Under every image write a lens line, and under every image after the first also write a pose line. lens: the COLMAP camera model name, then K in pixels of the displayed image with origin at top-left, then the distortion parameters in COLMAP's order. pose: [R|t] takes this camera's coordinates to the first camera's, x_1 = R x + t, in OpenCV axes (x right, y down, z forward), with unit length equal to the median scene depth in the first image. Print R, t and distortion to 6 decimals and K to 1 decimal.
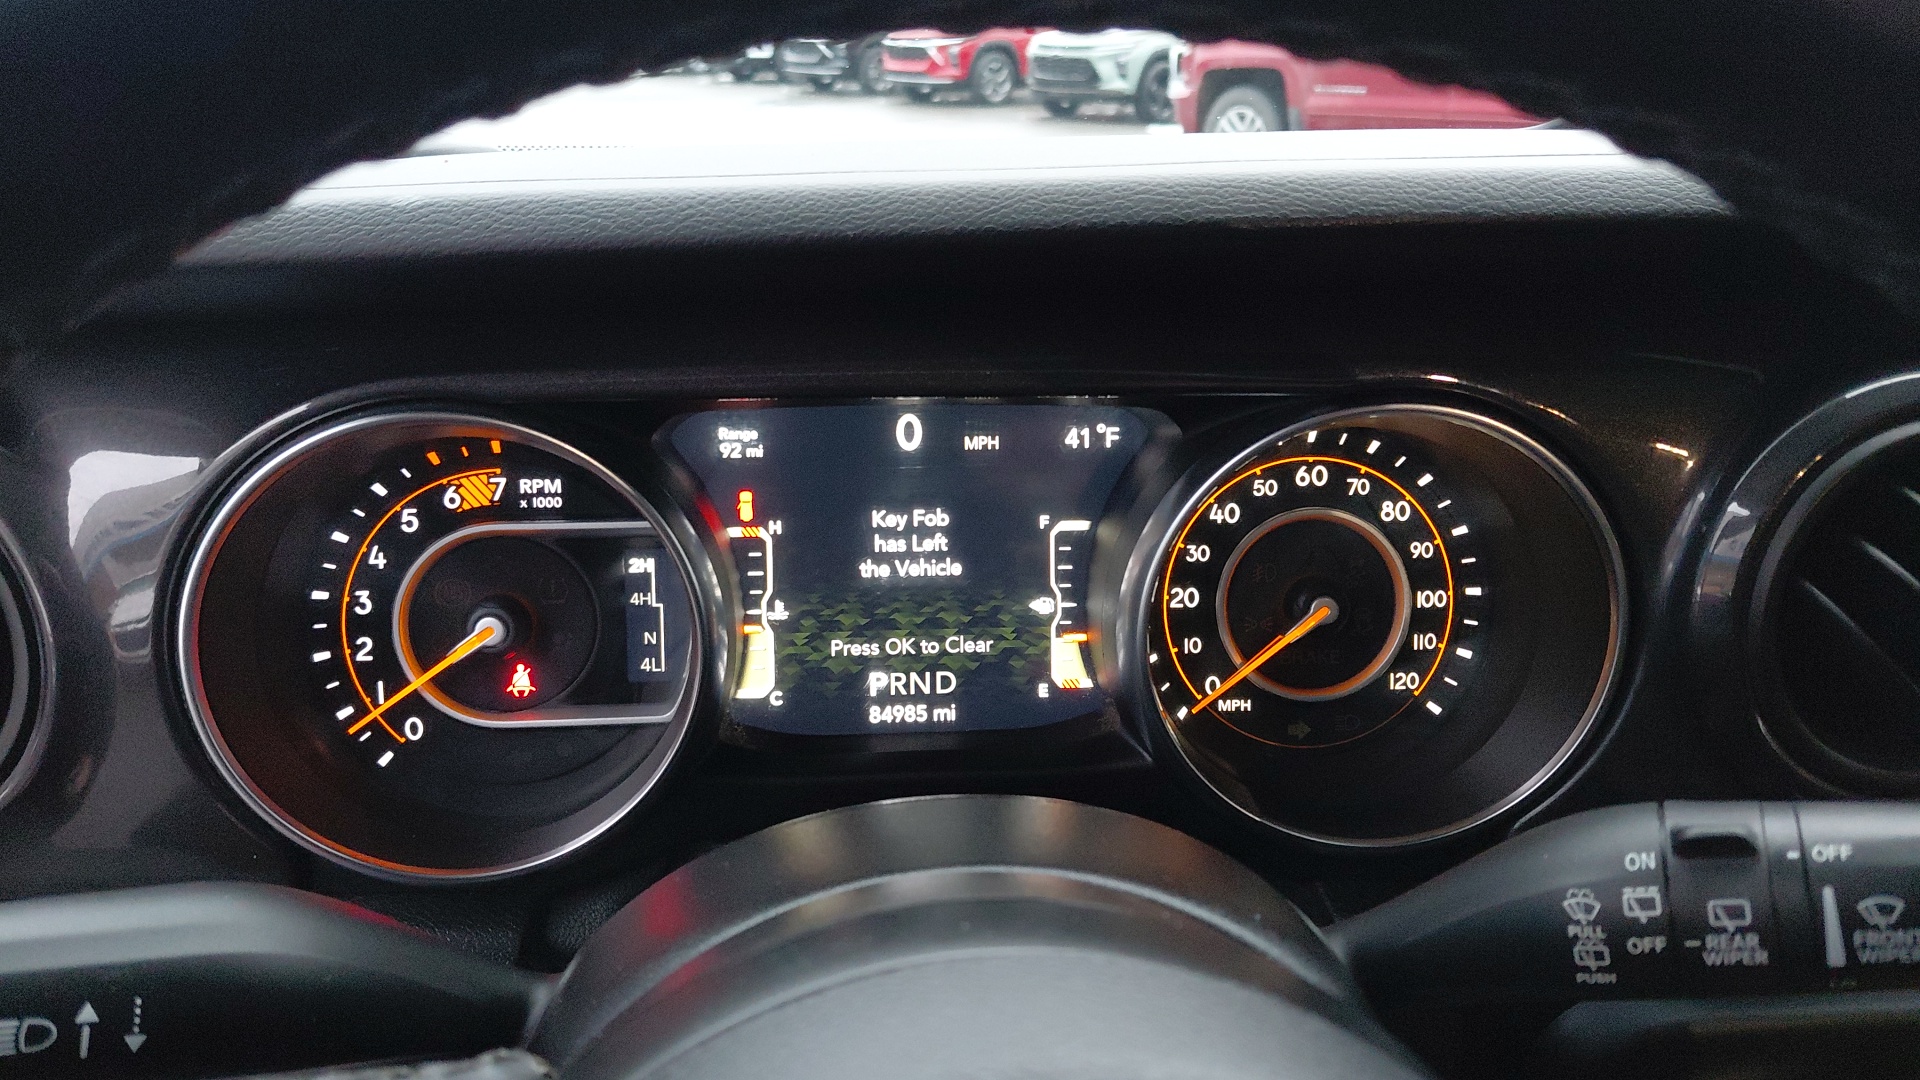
lens RADIAL K [[1404.5, 0, 960.0], [0, 1404.5, 540.0], [0, 0, 1]] dist [0.049410, -0.113539]
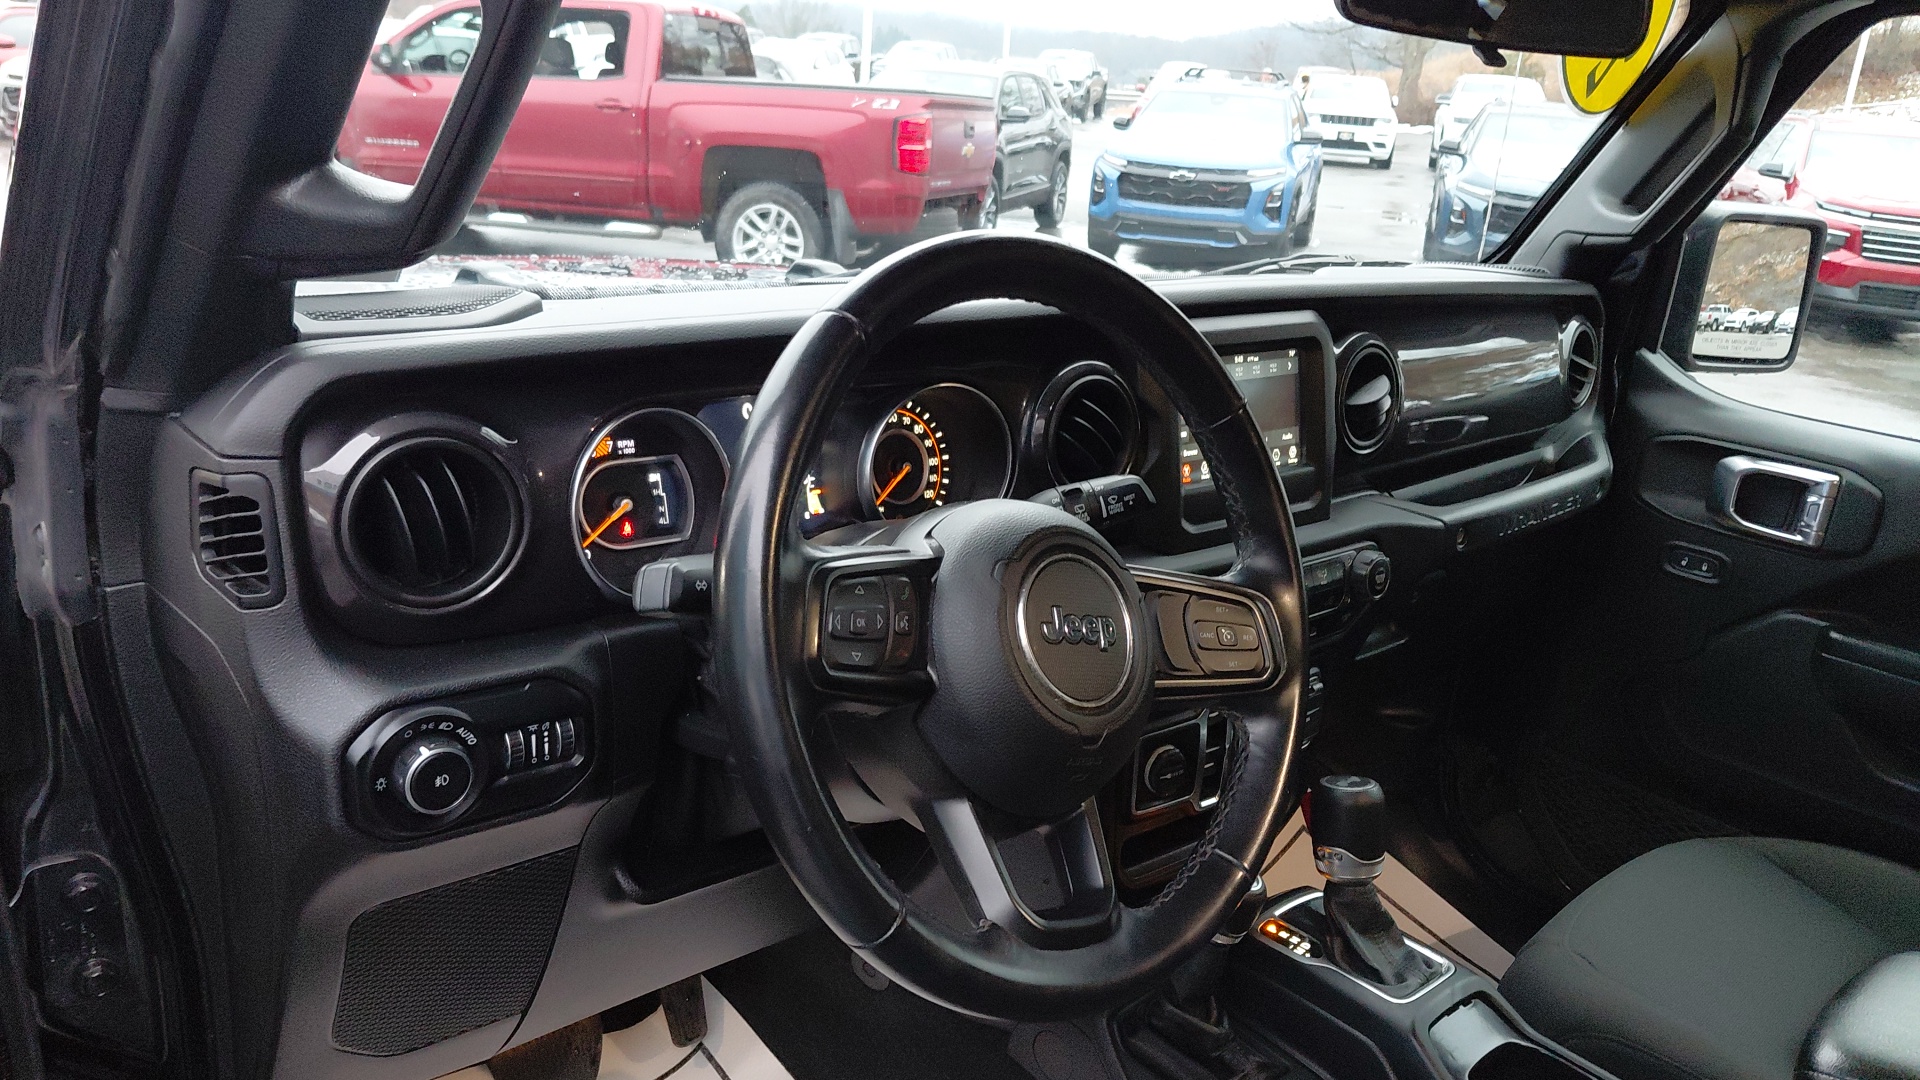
lens RADIAL K [[1404.5, 0, 960.0], [0, 1404.5, 540.0], [0, 0, 1]] dist [0.049410, -0.113539]
pose [[0.792213, -0.123125, 0.597695, -1.211047], [0.139403, 0.990050, 0.019178, 0.143690], [-0.594109, 0.068127, 0.801494, -1.117768]]
